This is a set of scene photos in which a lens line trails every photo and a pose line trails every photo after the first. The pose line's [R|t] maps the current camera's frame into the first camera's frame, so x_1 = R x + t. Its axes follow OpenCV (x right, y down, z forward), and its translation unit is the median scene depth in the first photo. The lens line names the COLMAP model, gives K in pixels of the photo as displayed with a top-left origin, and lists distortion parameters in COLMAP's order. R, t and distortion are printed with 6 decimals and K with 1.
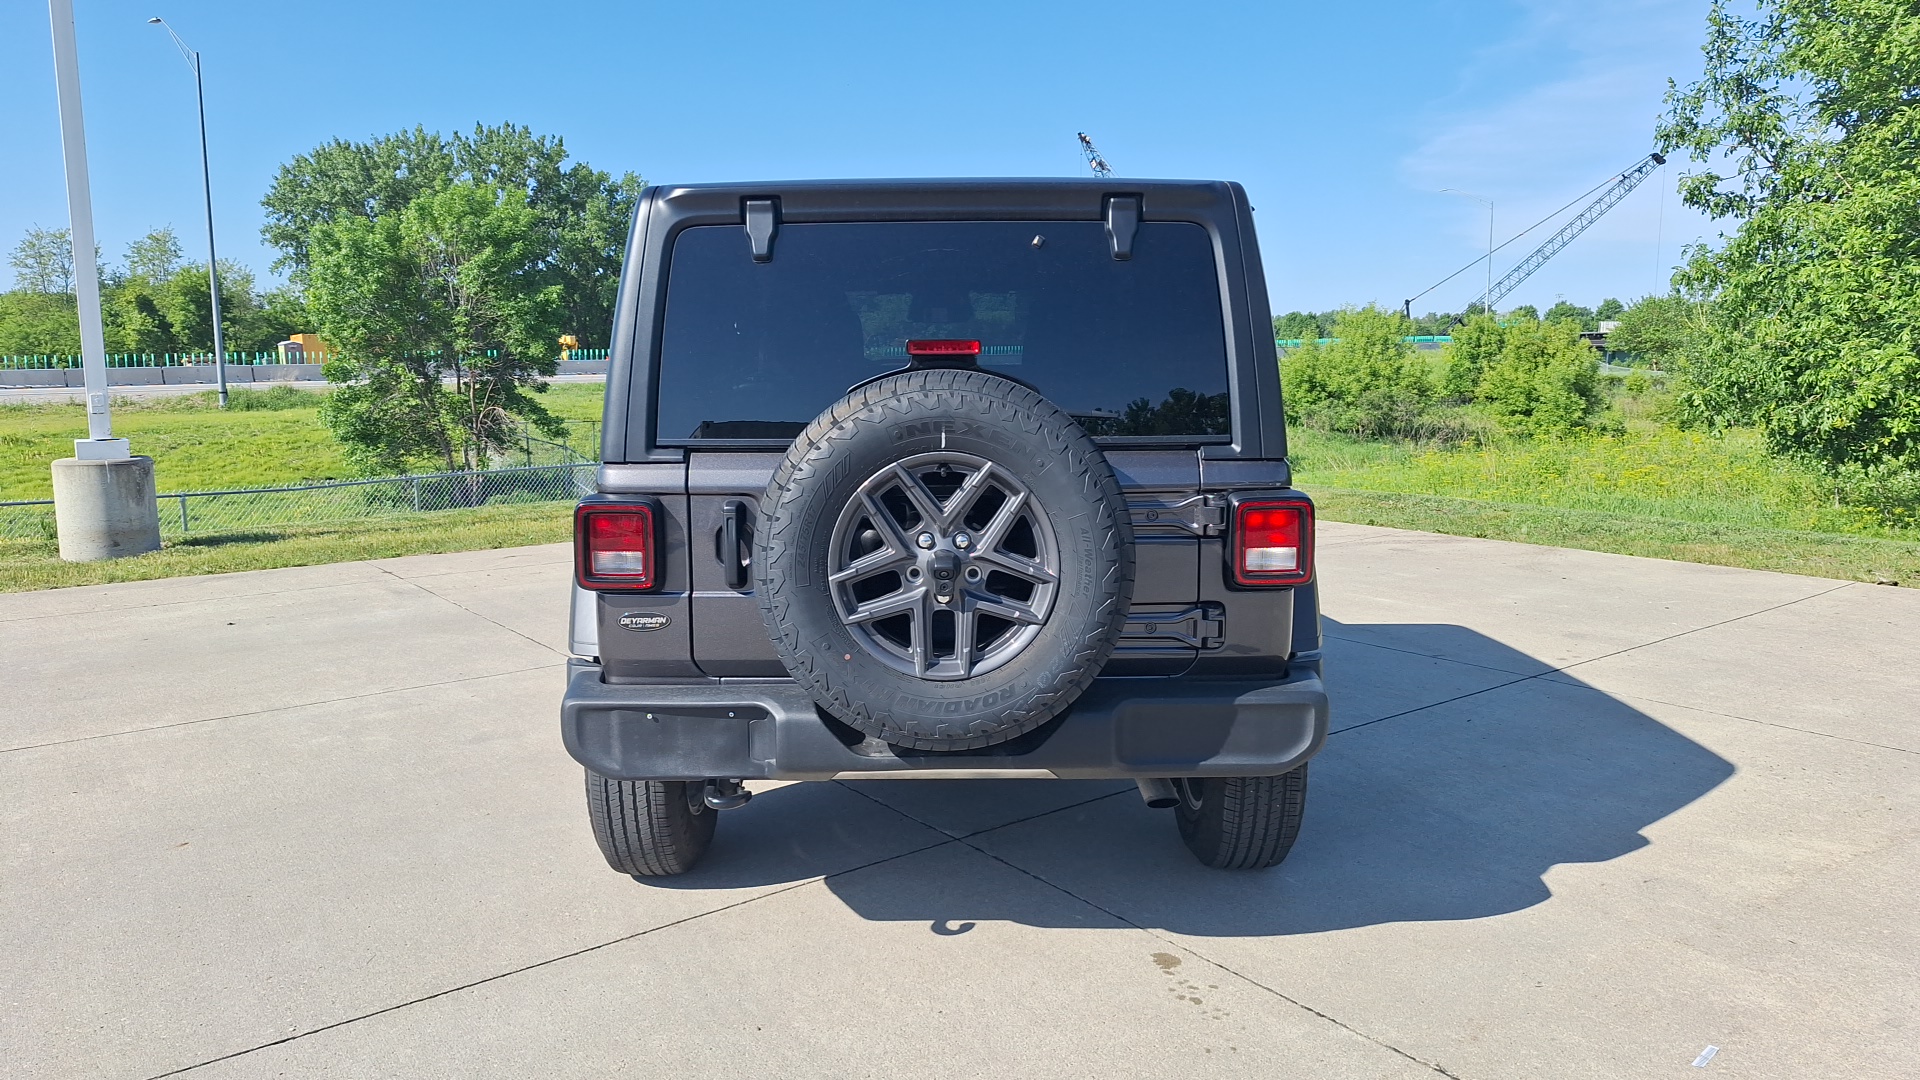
lens RADIAL K [[1324.9, 0, 935.7], [0, 1324.9, 563.6], [0, 0, 1]] dist [0.110019, -0.136322]
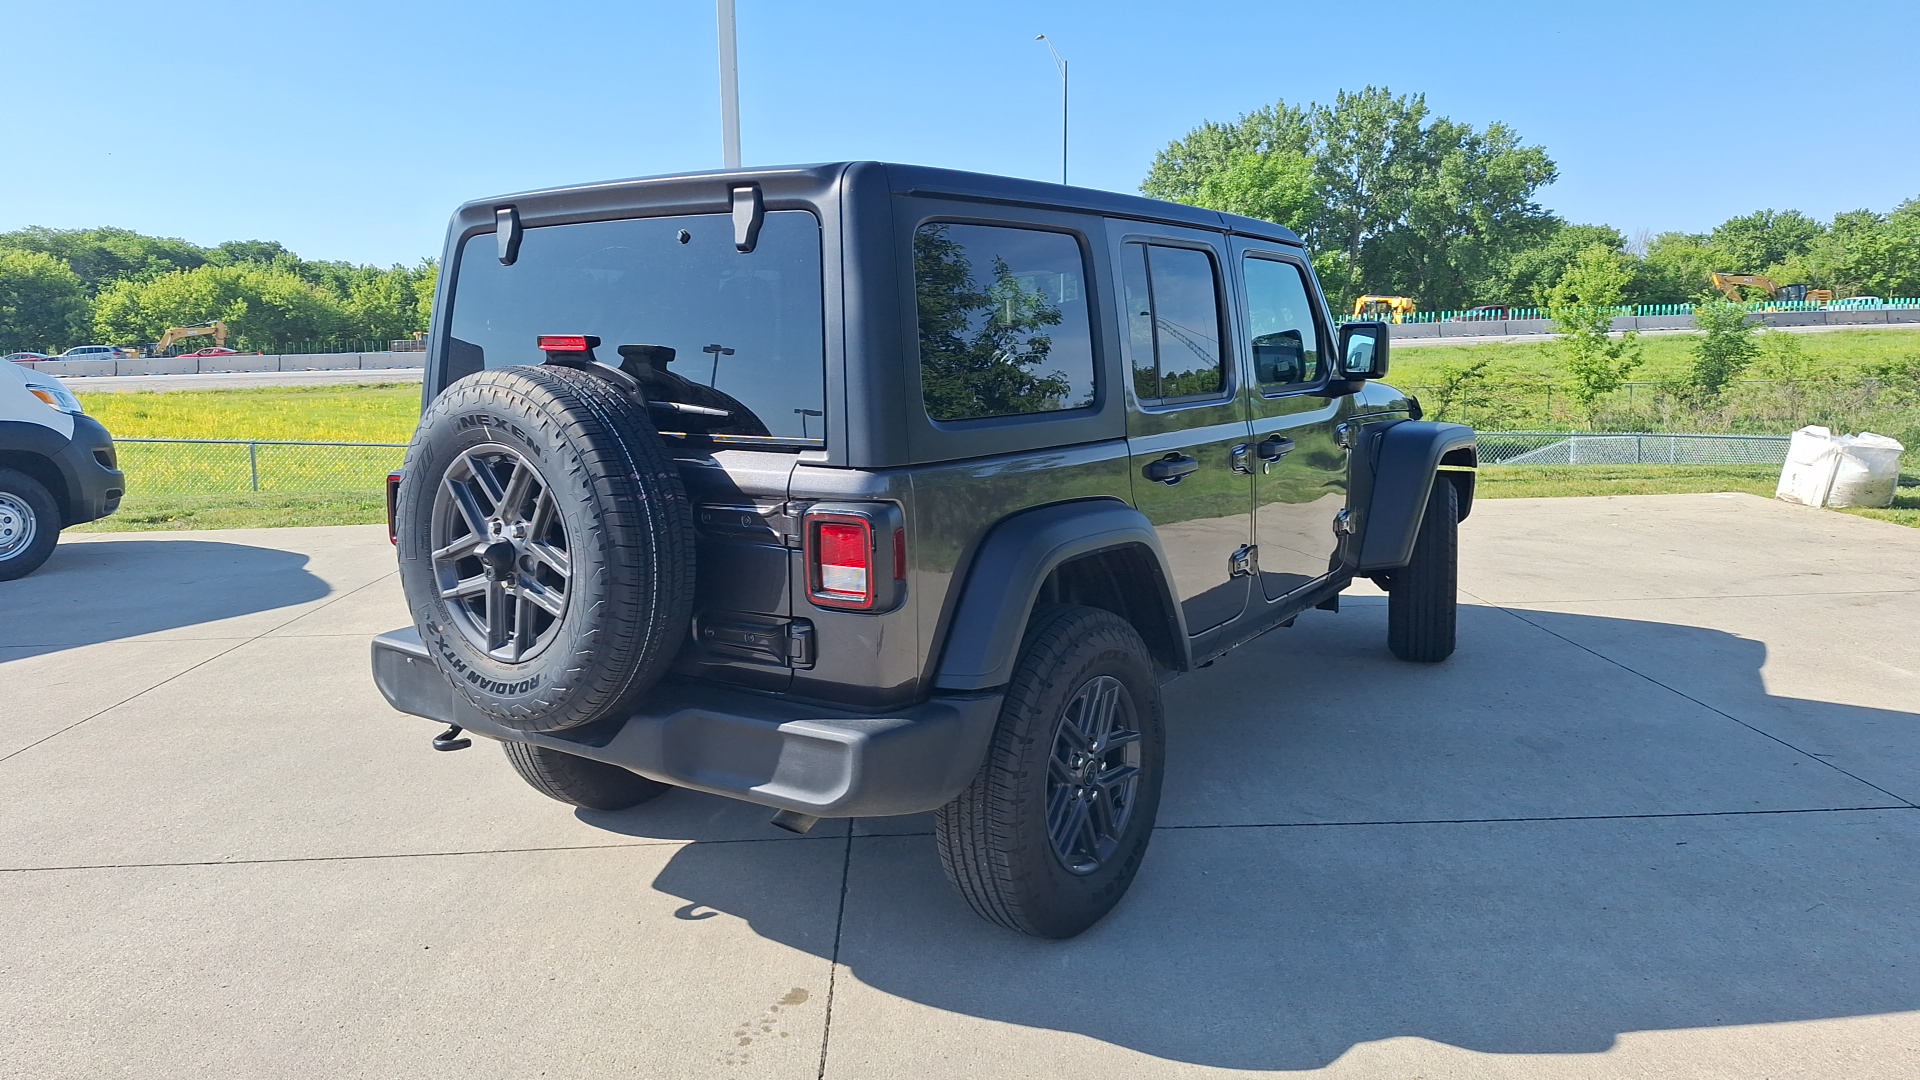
lens RADIAL K [[1329.8, 0, 958.5], [0, 1329.8, 534.3], [0, 0, 1]] dist [0.093430, -0.110168]
pose [[0.816106, 0.082152, -0.572033, 0.276045], [-0.079048, 0.996410, 0.030323, -0.022063], [0.572471, 0.020472, 0.819670, 0.103772]]
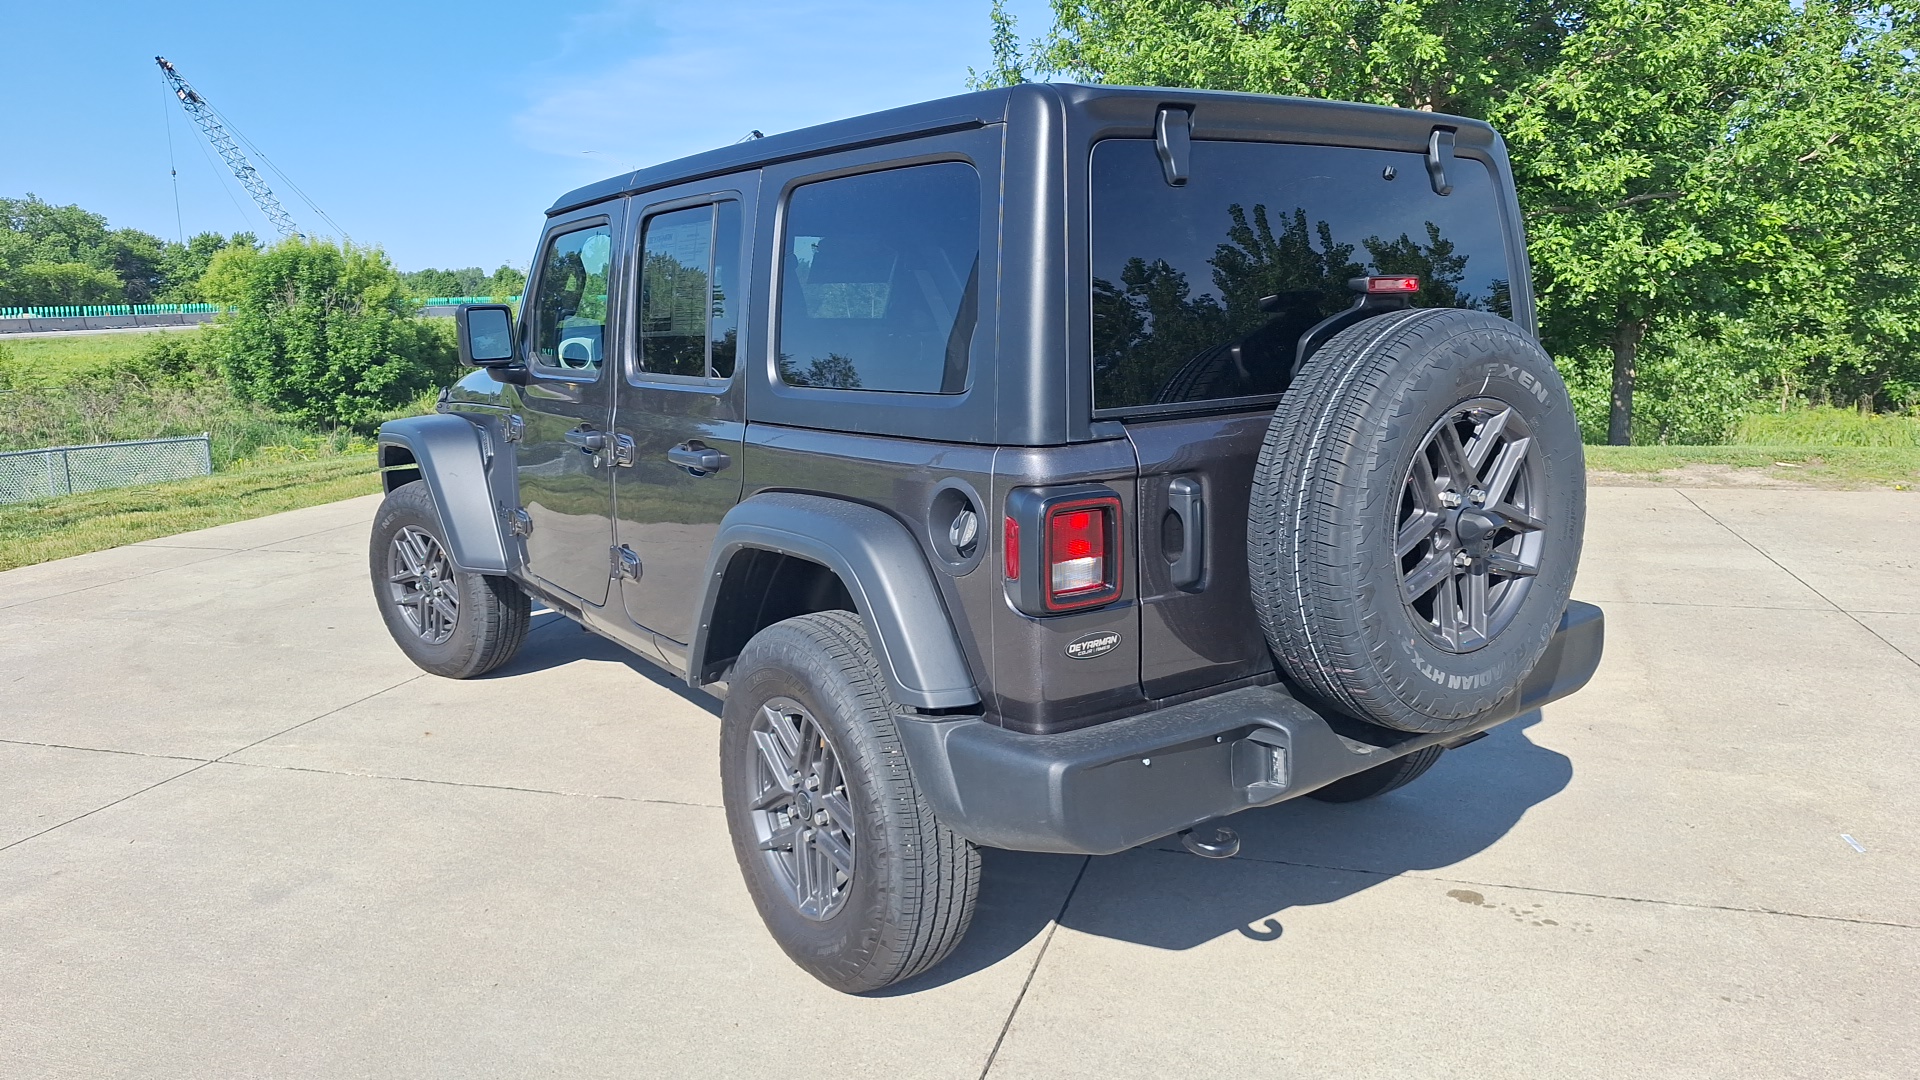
lens RADIAL K [[1329.8, 0, 958.5], [0, 1329.8, 534.3], [0, 0, 1]] dist [0.093430, -0.110168]
pose [[0.800860, -0.115773, 0.587554, -0.249049], [0.110992, 0.992832, 0.044345, -0.021748], [-0.588476, 0.029700, 0.807969, 0.142203]]
